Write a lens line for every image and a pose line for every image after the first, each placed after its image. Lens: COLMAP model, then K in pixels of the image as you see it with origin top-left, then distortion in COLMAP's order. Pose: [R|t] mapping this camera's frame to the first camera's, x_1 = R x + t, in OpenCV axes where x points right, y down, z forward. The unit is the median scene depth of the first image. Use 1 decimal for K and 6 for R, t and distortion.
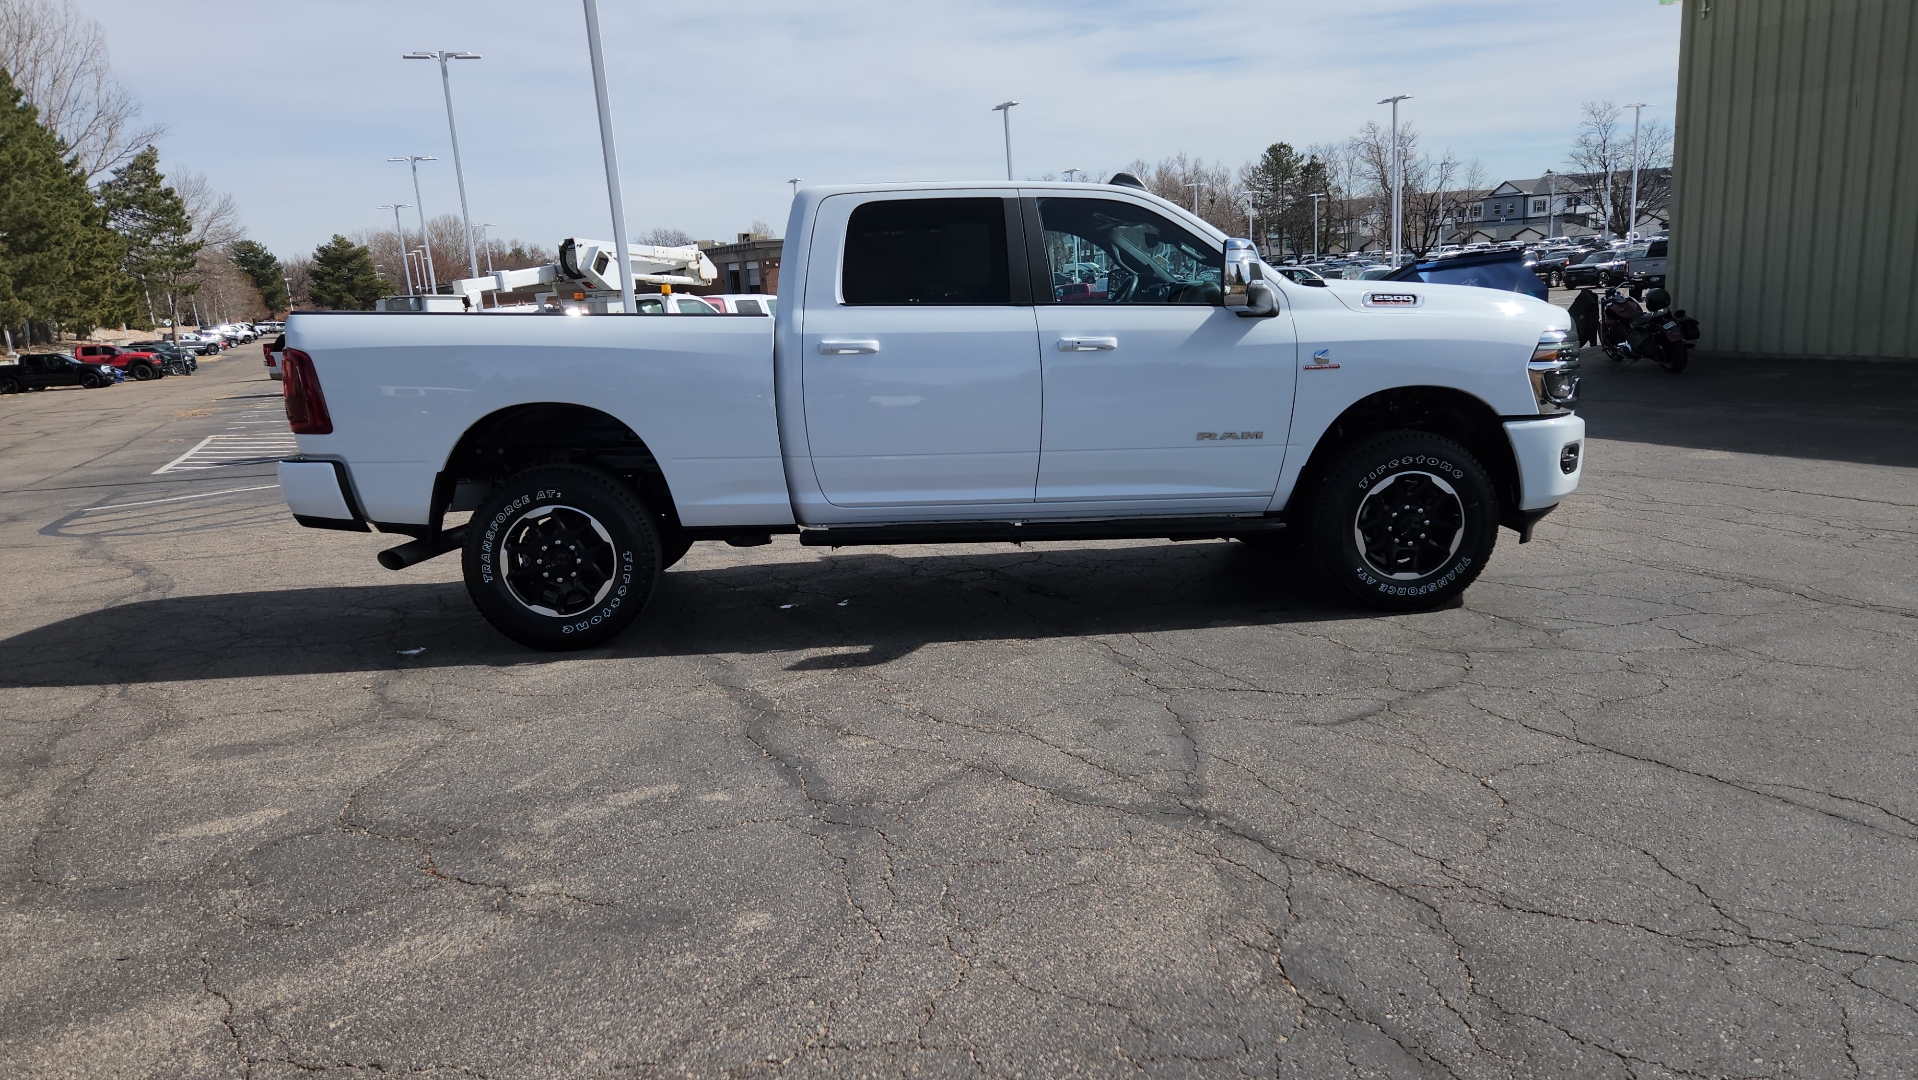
lens RADIAL K [[1289.7, 0, 912.1], [0, 1289.7, 539.8], [0, 0, 1]] dist [0.077978, -0.062428]
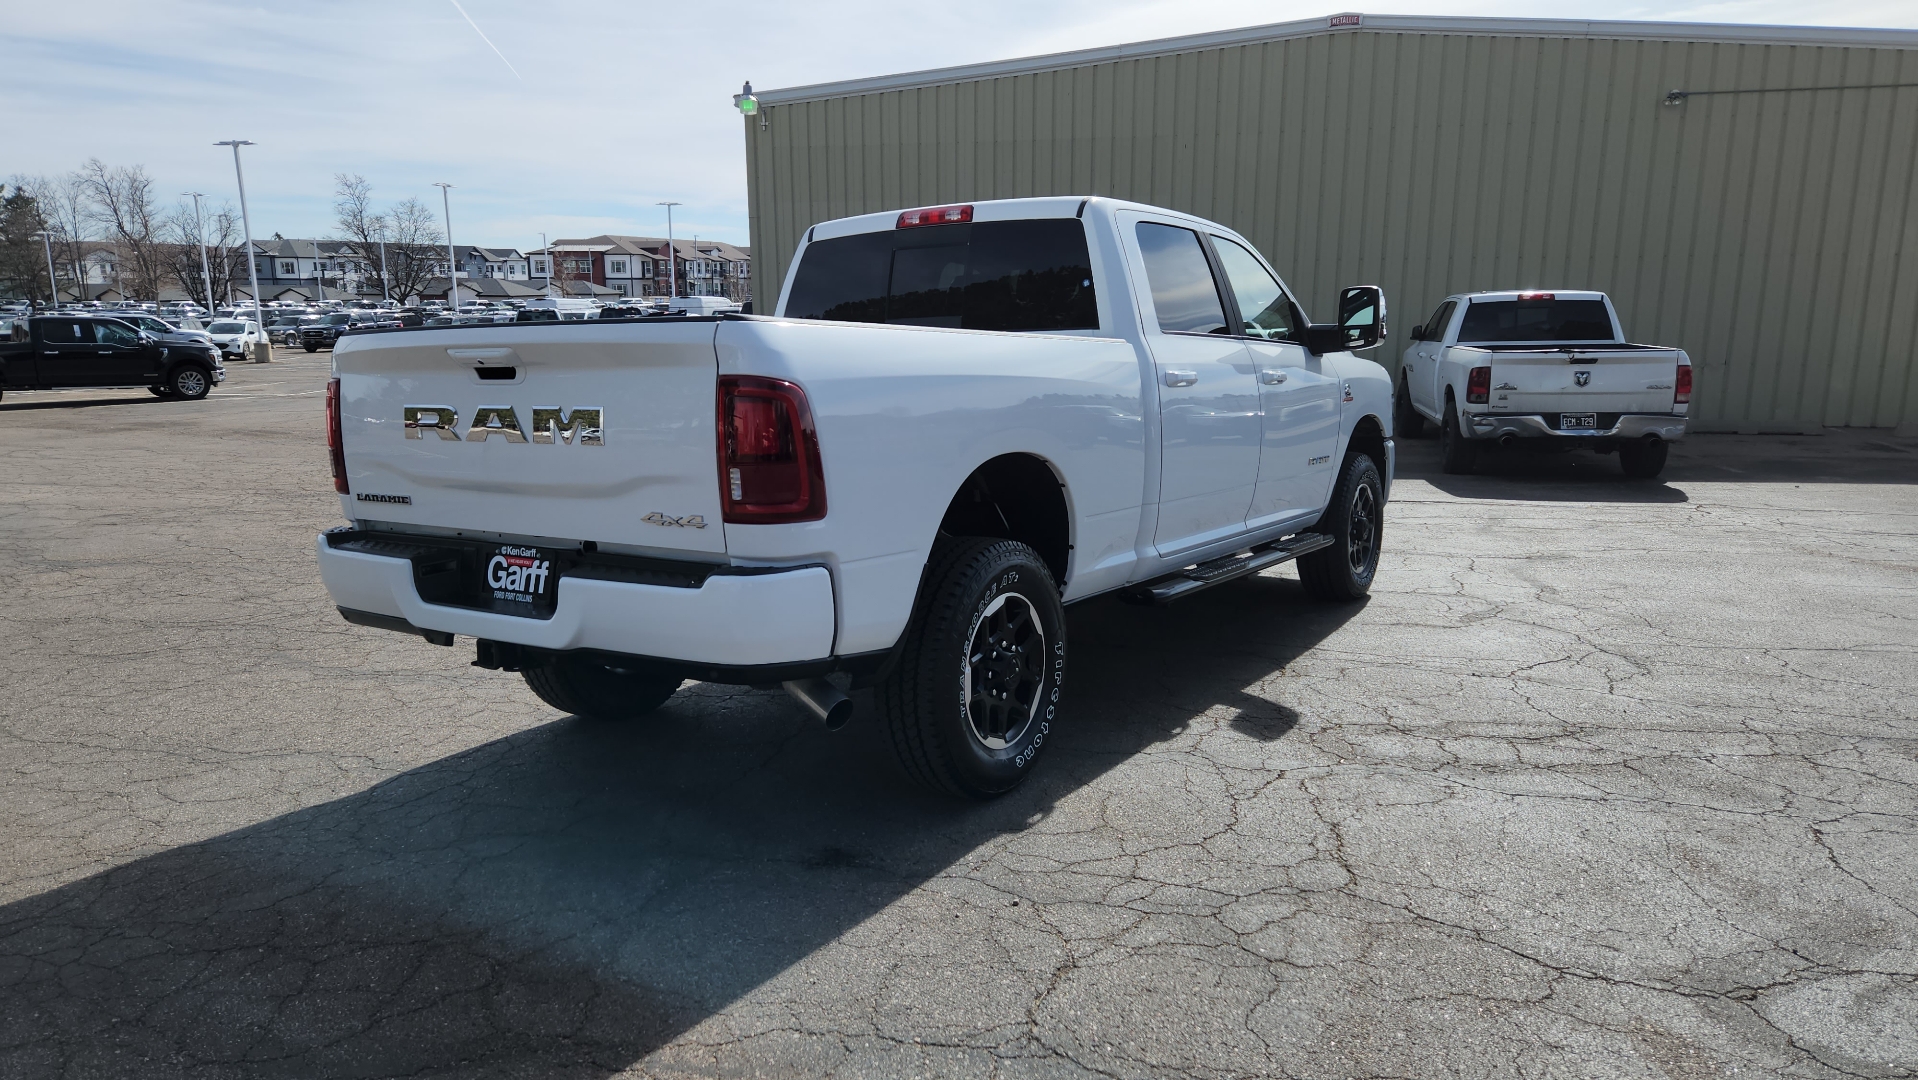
lens RADIAL K [[1289.7, 0, 912.1], [0, 1289.7, 539.8], [0, 0, 1]] dist [0.077978, -0.062428]
pose [[0.613626, -0.089540, 0.784504, -0.850820], [0.125633, 0.991964, 0.014951, -0.072193], [-0.779538, 0.089385, 0.619944, 0.576584]]
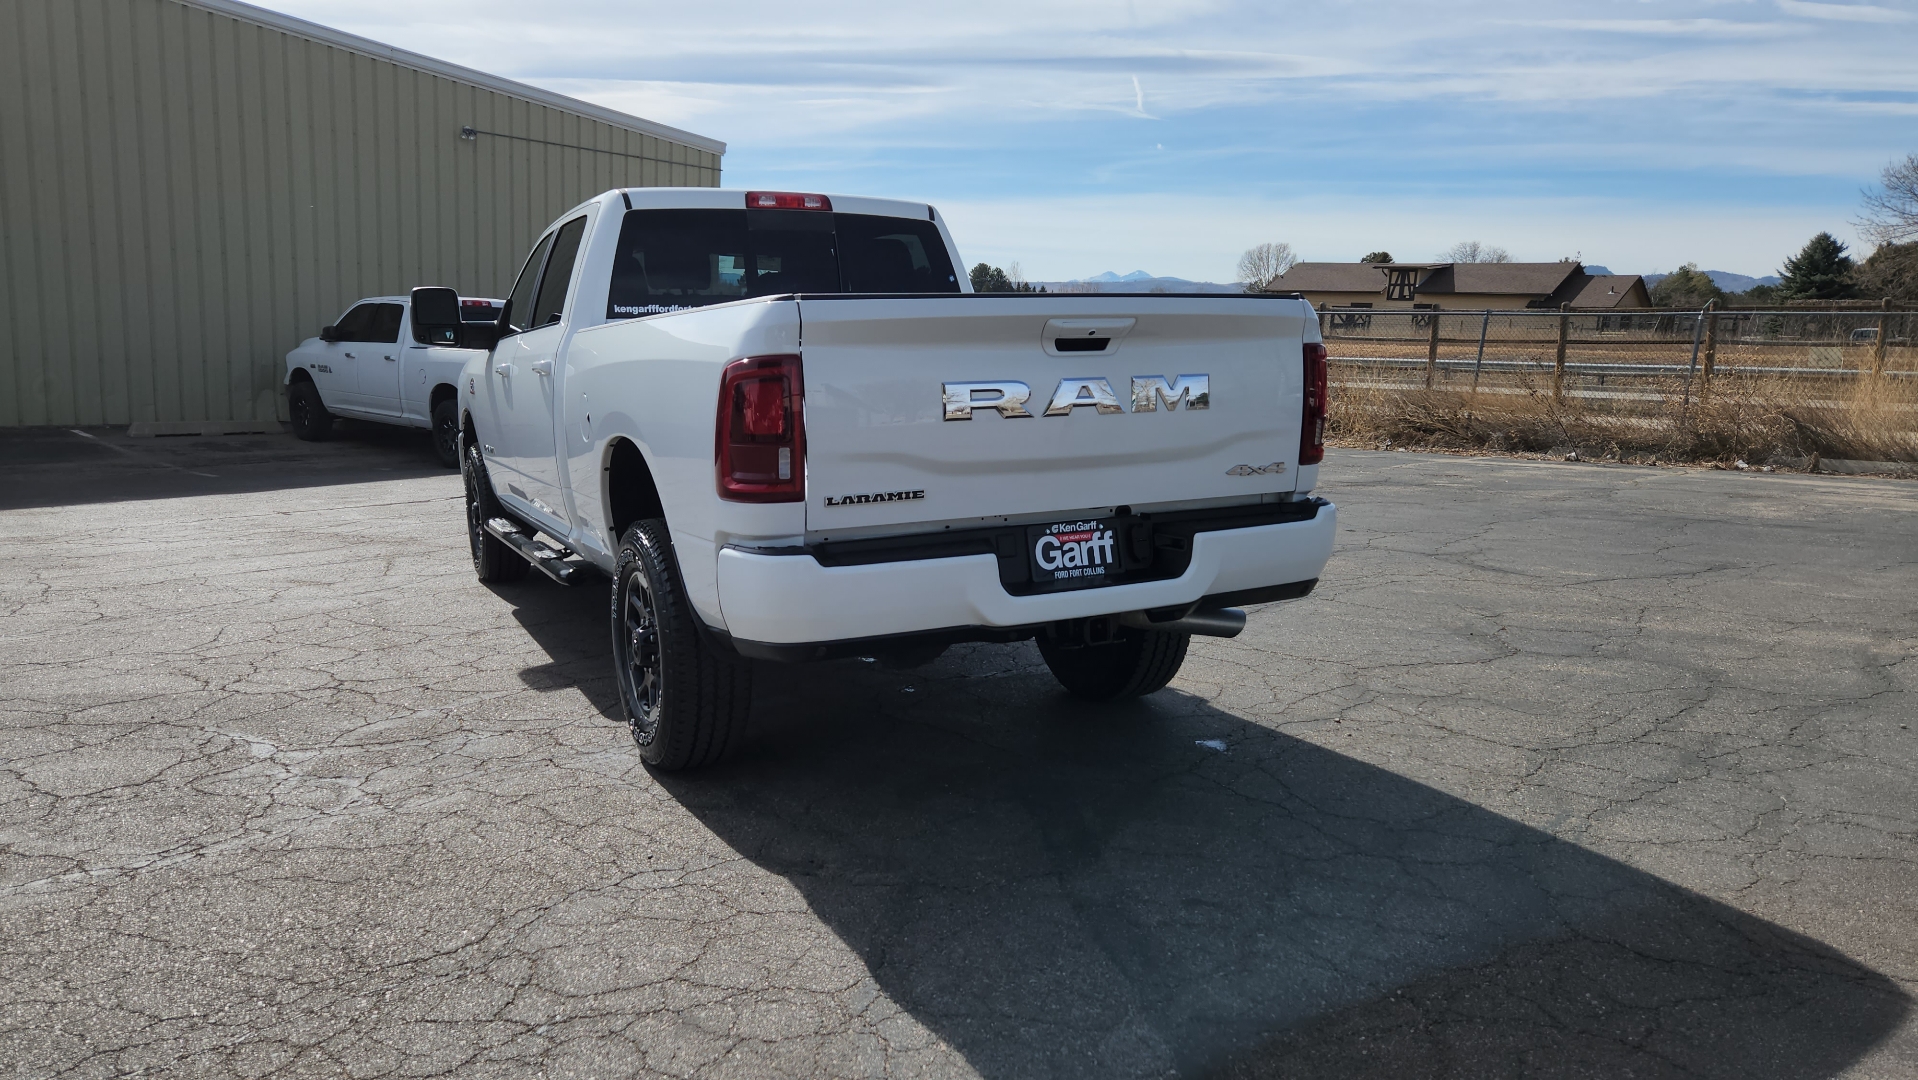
lens RADIAL K [[1282.1, 0, 910.7], [0, 1282.1, 562.8], [0, 0, 1]] dist [0.074303, -0.058615]
pose [[-0.390532, -0.118100, 0.912982, -1.008355], [0.173904, 0.964417, 0.199141, -0.202334], [-0.904014, 0.236542, -0.356098, 1.421834]]
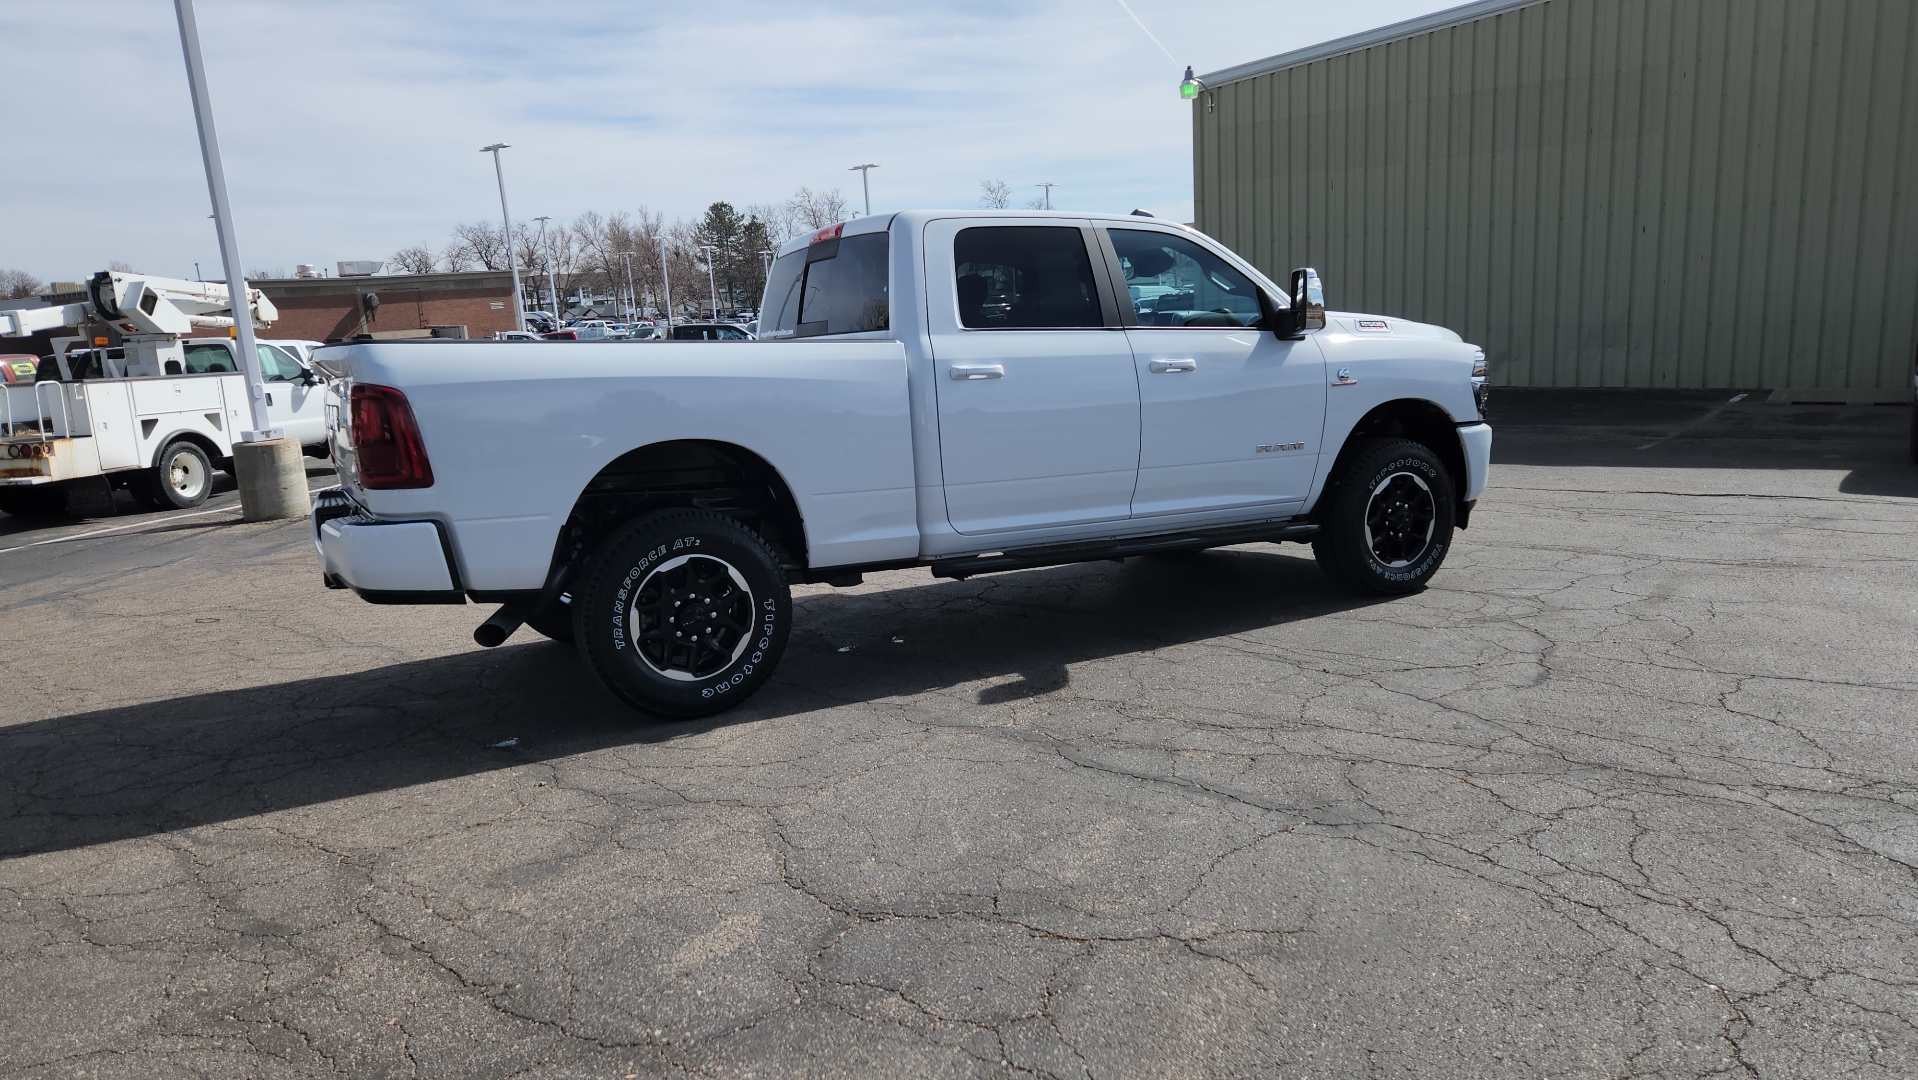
lens RADIAL K [[1289.7, 0, 912.1], [0, 1289.7, 539.8], [0, 0, 1]] dist [0.077978, -0.062428]
pose [[0.911081, -0.067617, 0.406644, -0.484155], [0.083508, 0.996276, -0.021439, -0.004758], [-0.403680, 0.053491, 0.913335, 0.126725]]
